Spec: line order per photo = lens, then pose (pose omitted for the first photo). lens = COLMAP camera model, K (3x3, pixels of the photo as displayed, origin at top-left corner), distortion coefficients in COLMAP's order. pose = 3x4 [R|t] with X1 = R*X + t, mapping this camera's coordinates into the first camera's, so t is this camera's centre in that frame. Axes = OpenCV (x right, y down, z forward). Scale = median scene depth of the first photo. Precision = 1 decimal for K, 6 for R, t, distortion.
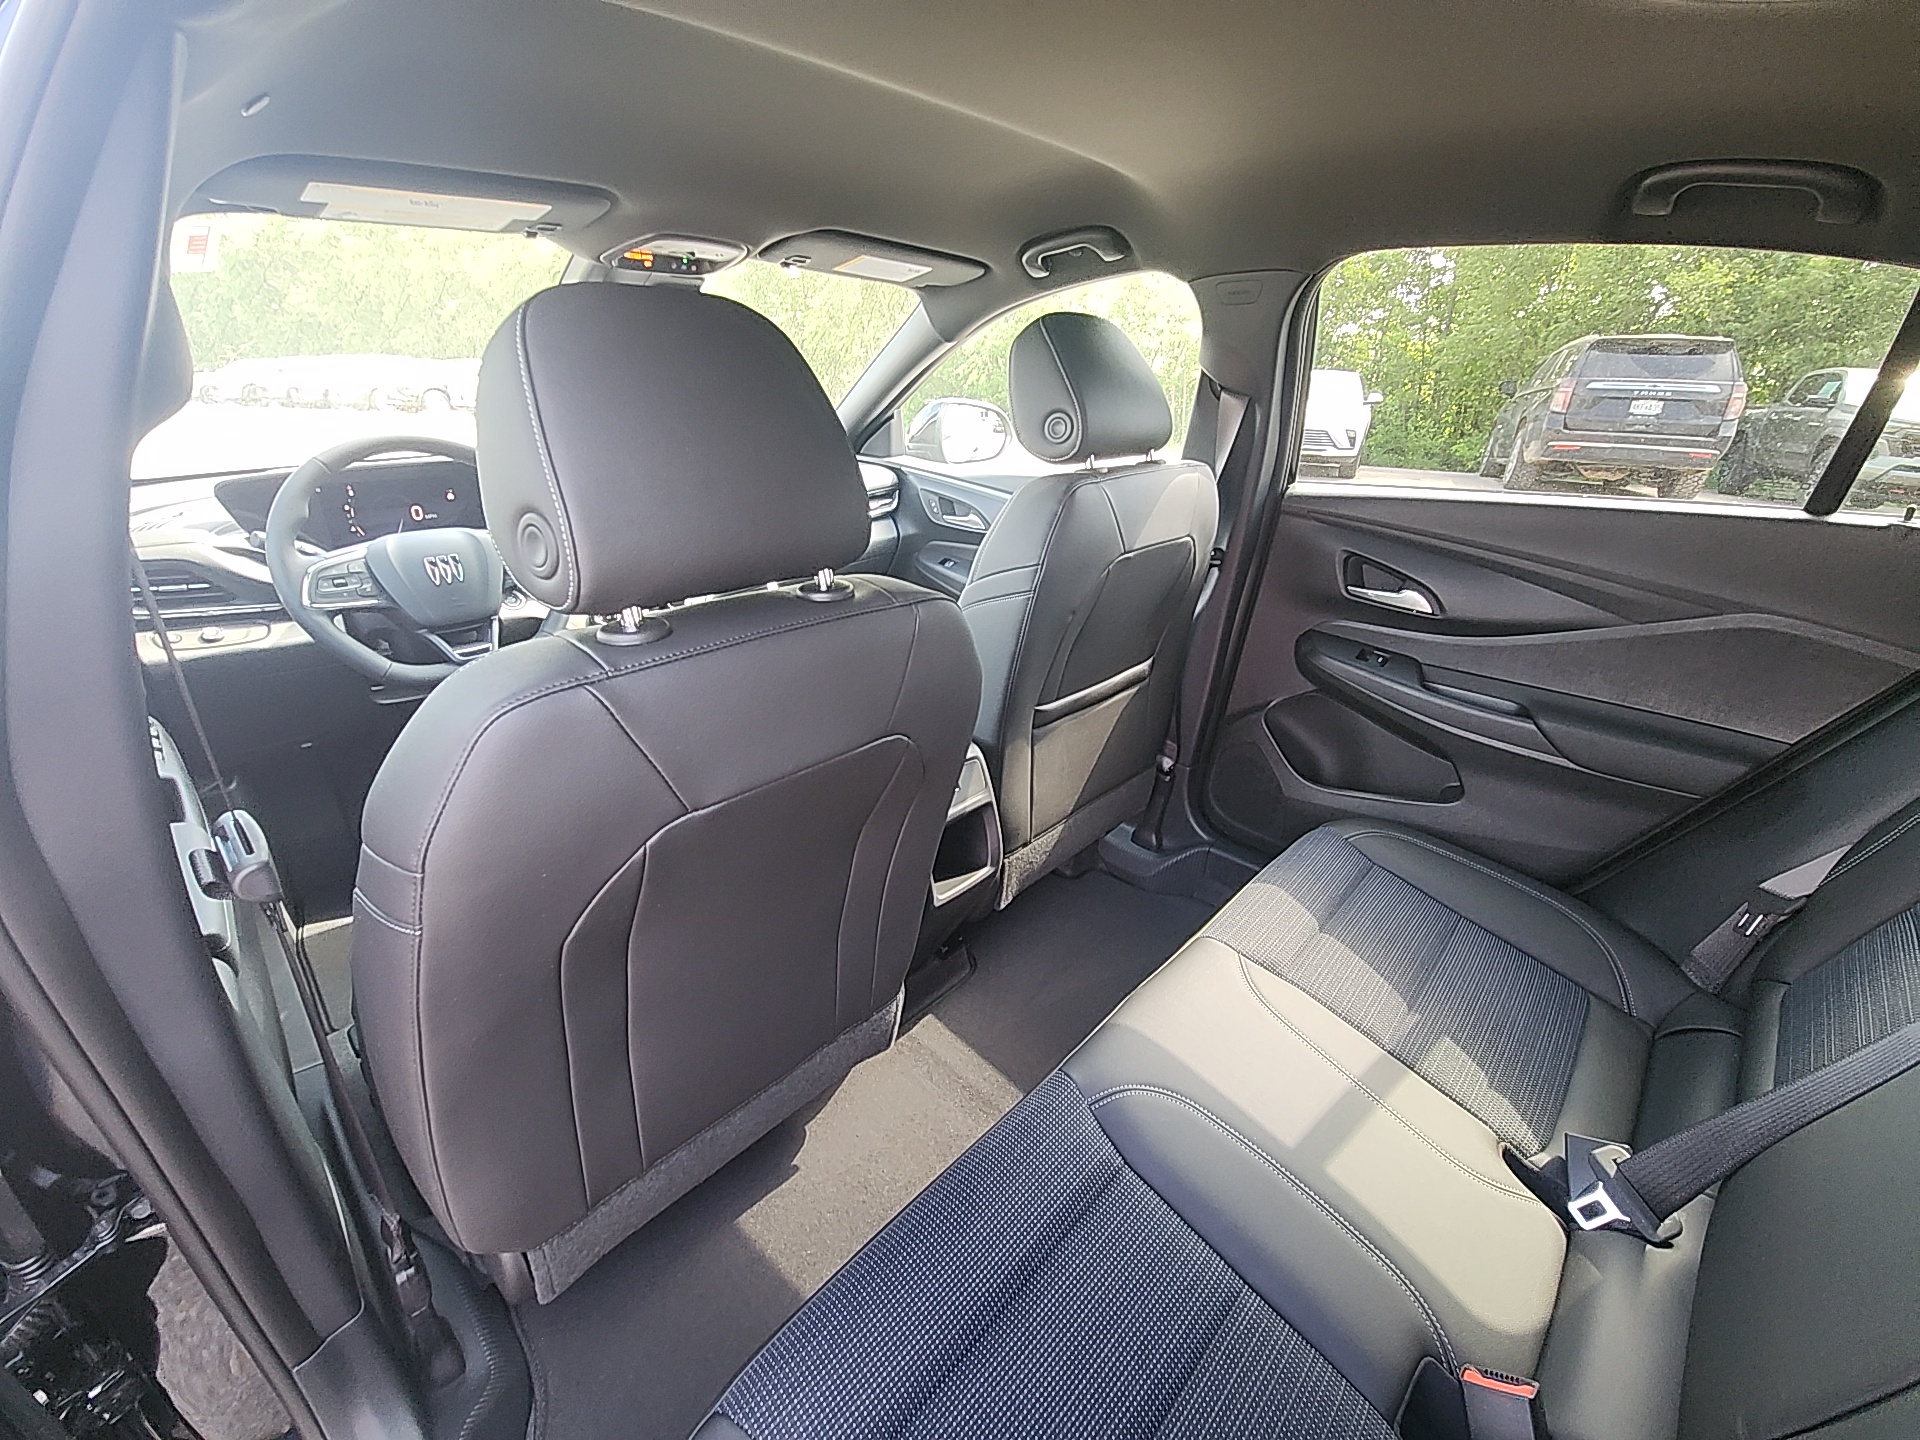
lens RADIAL K [[762.1, 0, 947.3], [0, 762.1, 710.3], [0, 0, 1]] dist [0.013609, -0.009229]
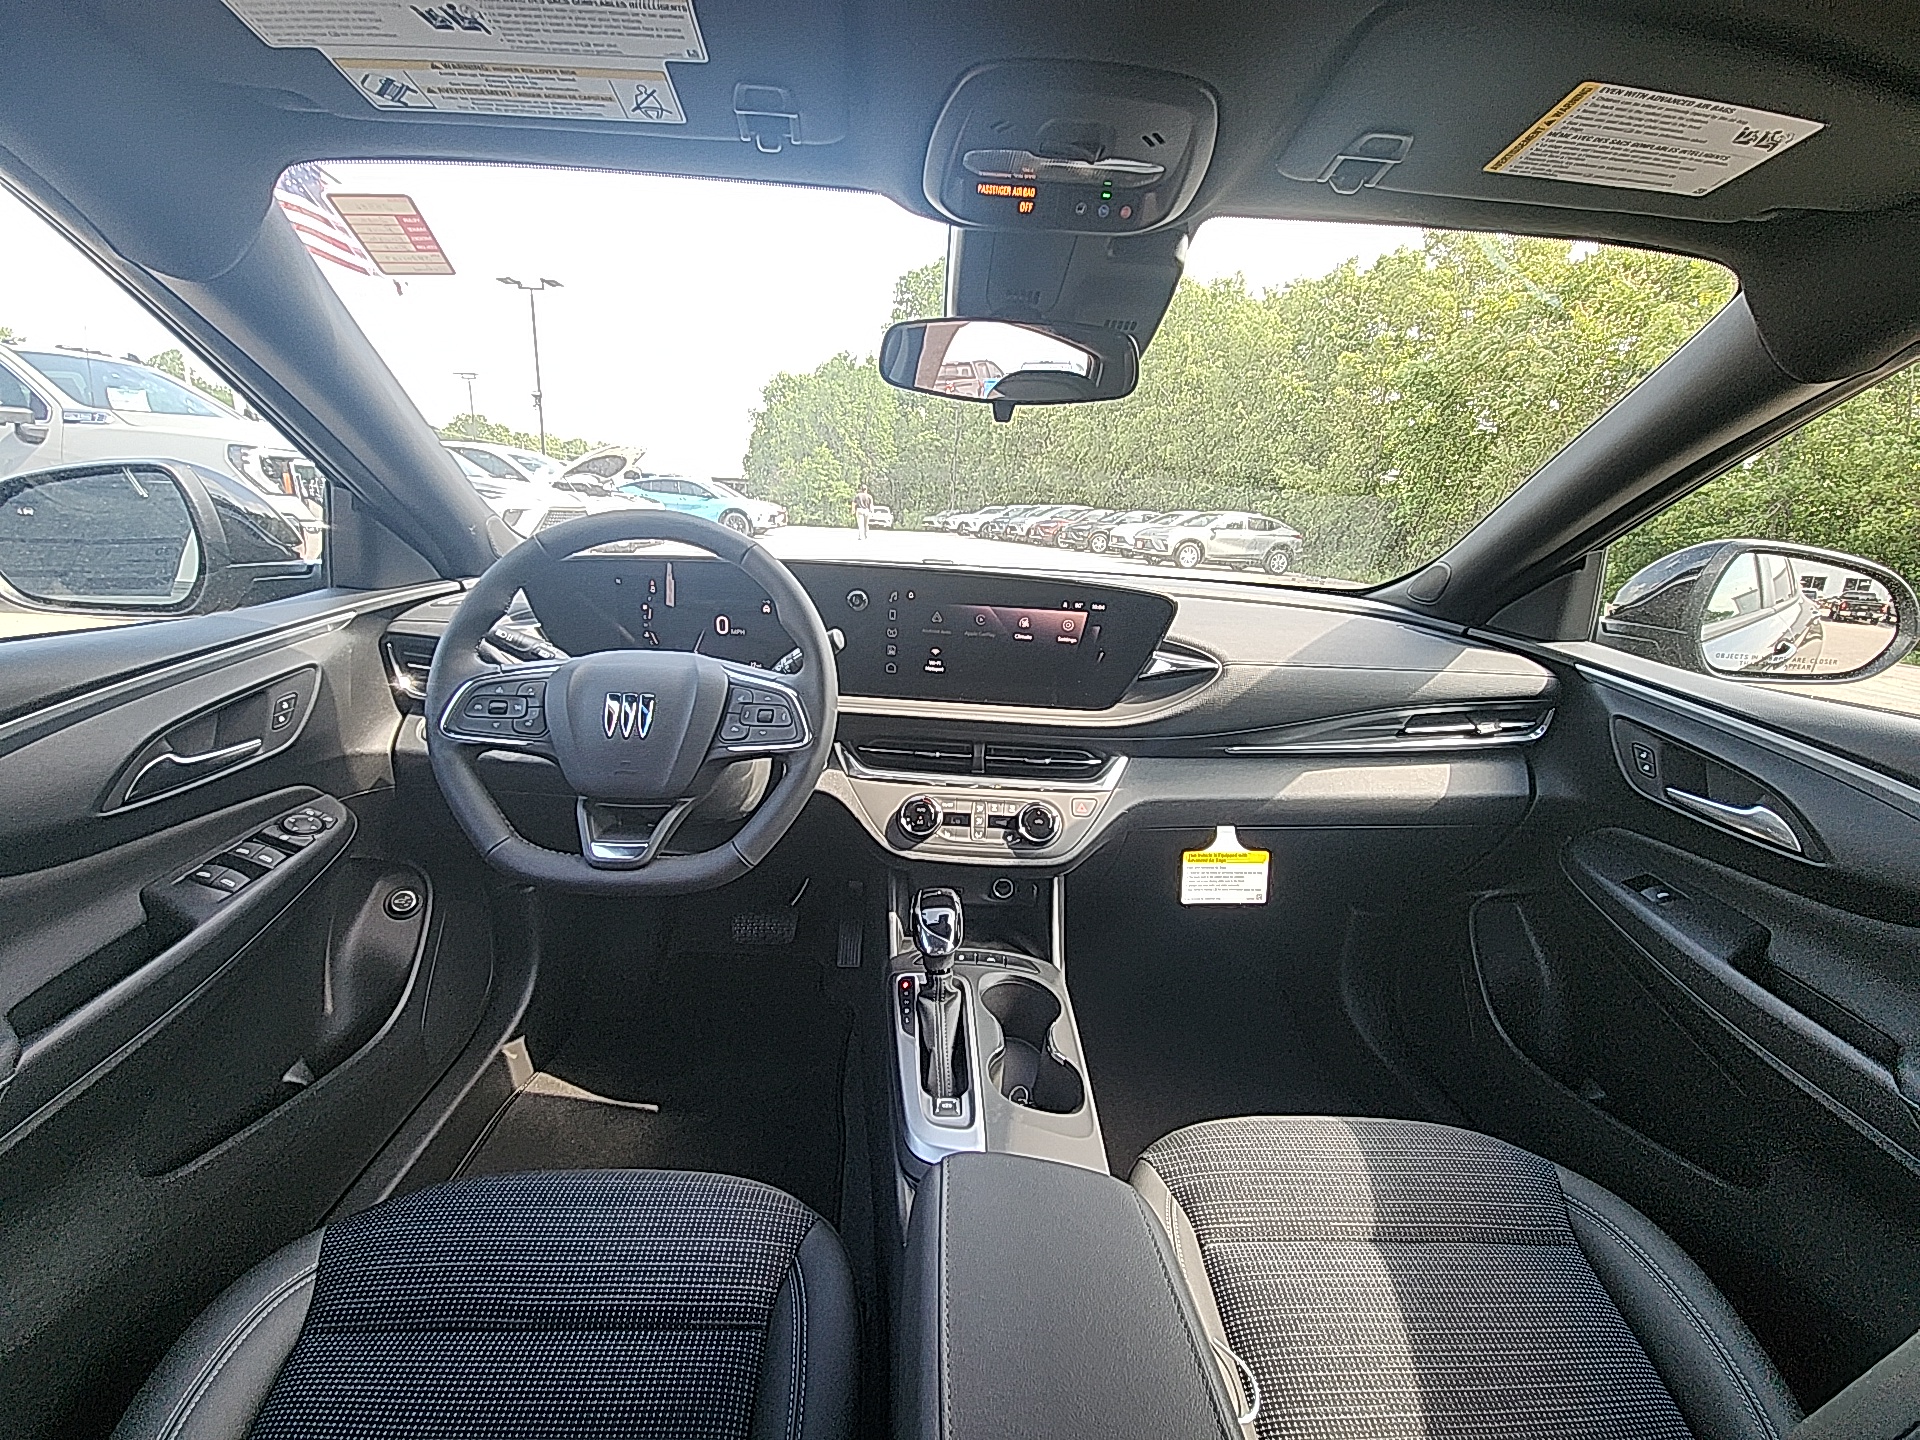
lens RADIAL K [[769.9, 0, 954.7], [0, 769.9, 708.5], [0, 0, 1]] dist [0.000293, -0.000195]
pose [[0.729022, 0.196125, -0.655791, -0.092473], [-0.314466, 0.946945, -0.066383, -0.591705], [0.607979, 0.254619, 0.752018, 1.751514]]
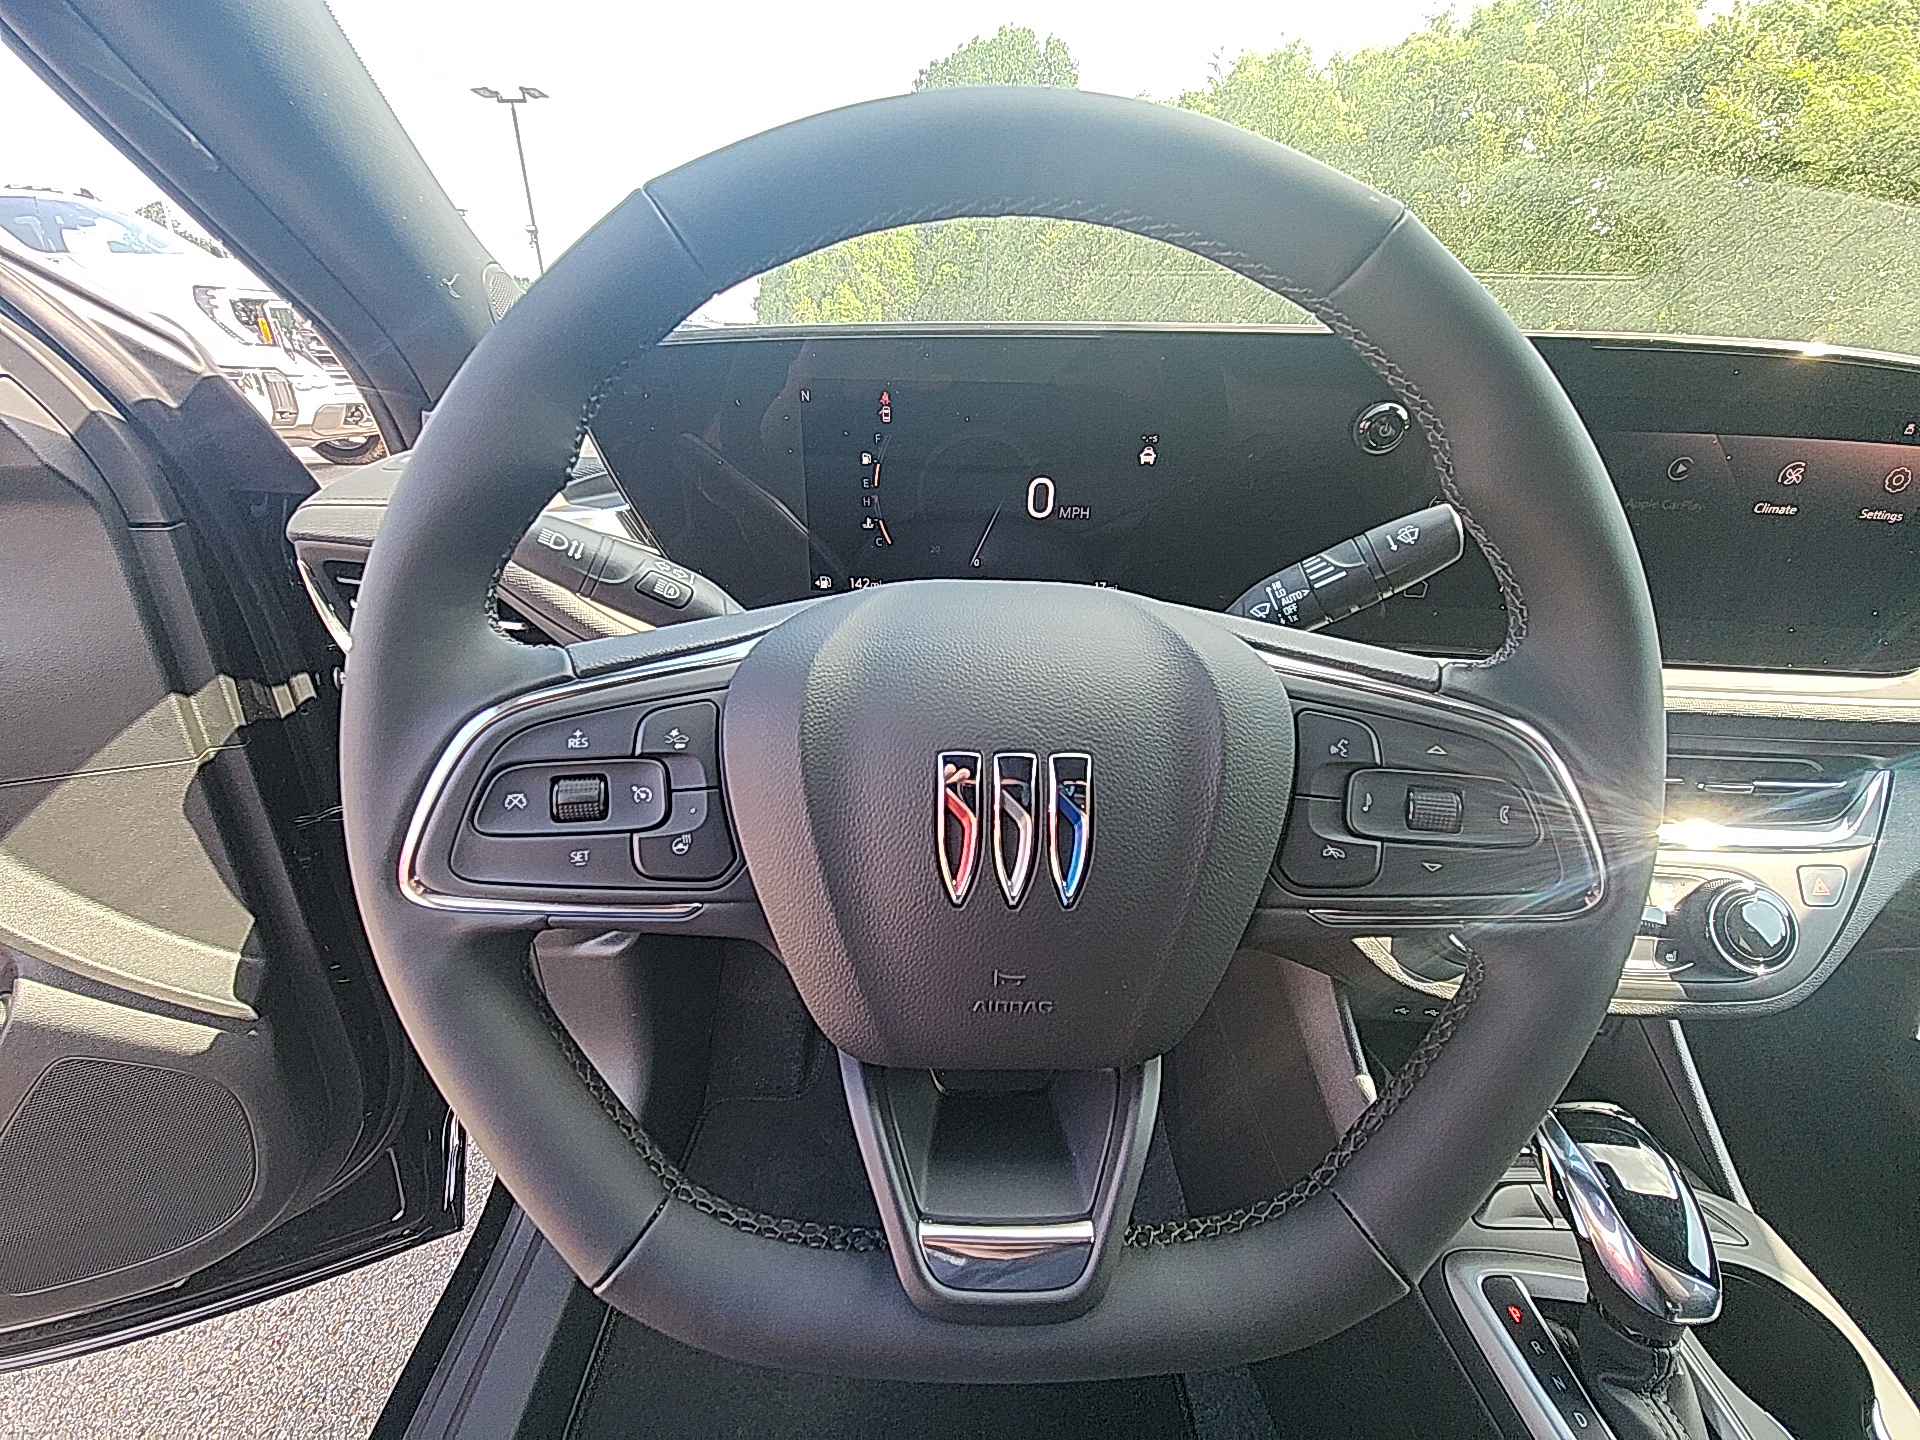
lens RADIAL K [[769.1, 0, 950.6], [0, 769.1, 700.3], [0, 0, 1]] dist [0.026559, -0.020328]
pose [[0.705683, 0.294204, -0.644558, -1.417446], [-0.297597, 0.948655, 0.107187, -0.584910], [0.642999, 0.116179, 0.757004, 2.161681]]
